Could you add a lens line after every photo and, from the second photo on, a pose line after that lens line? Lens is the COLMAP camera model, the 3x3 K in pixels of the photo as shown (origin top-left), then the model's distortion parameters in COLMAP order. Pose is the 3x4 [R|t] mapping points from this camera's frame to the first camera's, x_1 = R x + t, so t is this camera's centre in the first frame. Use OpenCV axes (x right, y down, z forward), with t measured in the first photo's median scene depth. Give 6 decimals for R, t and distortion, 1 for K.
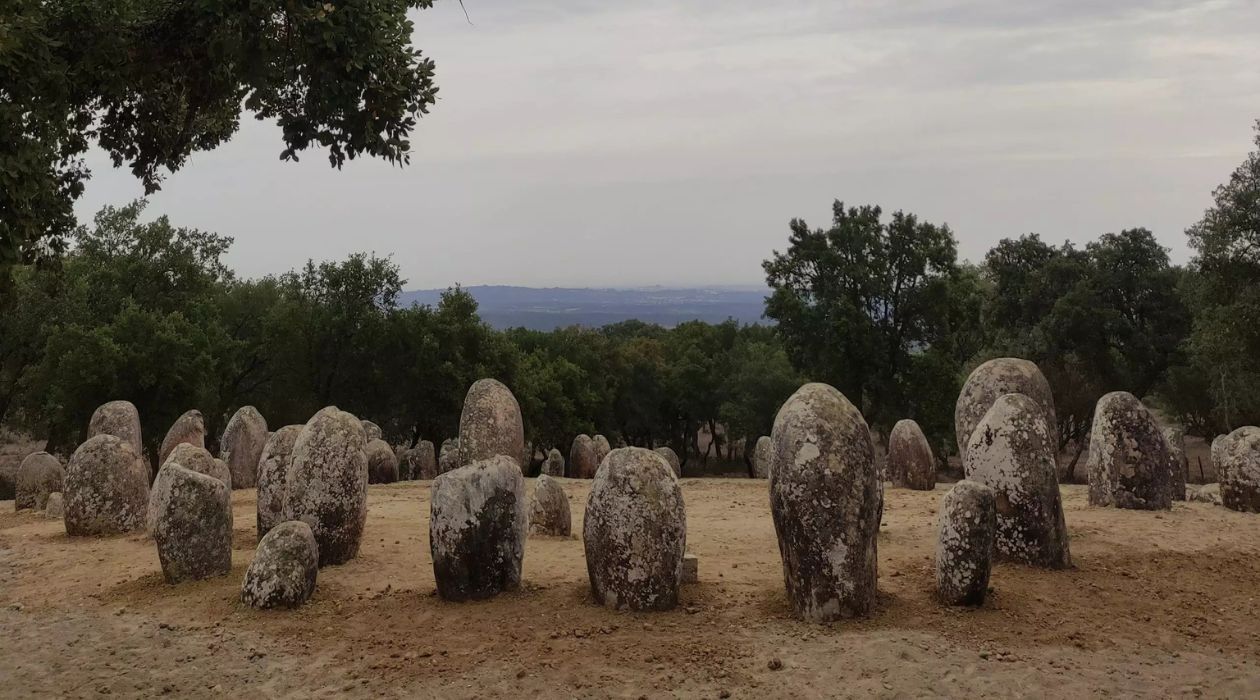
lens RADIAL K [[513.3, 0, 630.7], [0, 513.3, 353.5], [0, 0, 1]] dist [-0.001384, -0.000185]
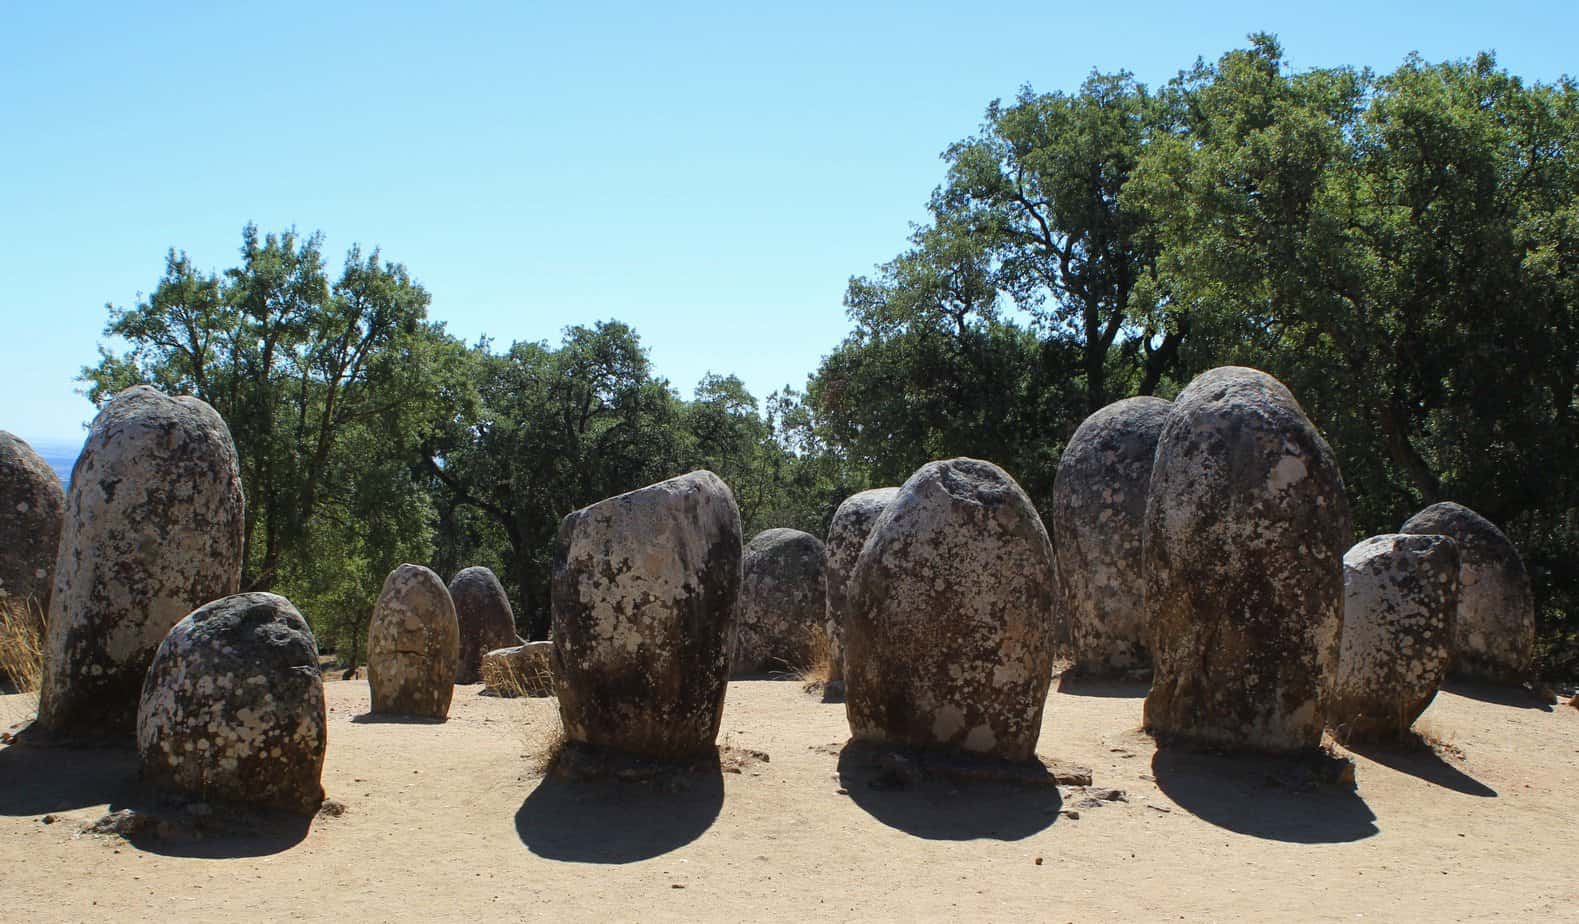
lens RADIAL K [[886.5, 0, 789.5], [0, 886.5, 462.7], [0, 0, 1]] dist [-0.017510, 0.000063]
pose [[0.969002, 0.037863, 0.244134, -0.460618], [-0.065117, 0.992386, 0.104547, 0.111374], [-0.238317, -0.117203, 0.964089, 0.142748]]
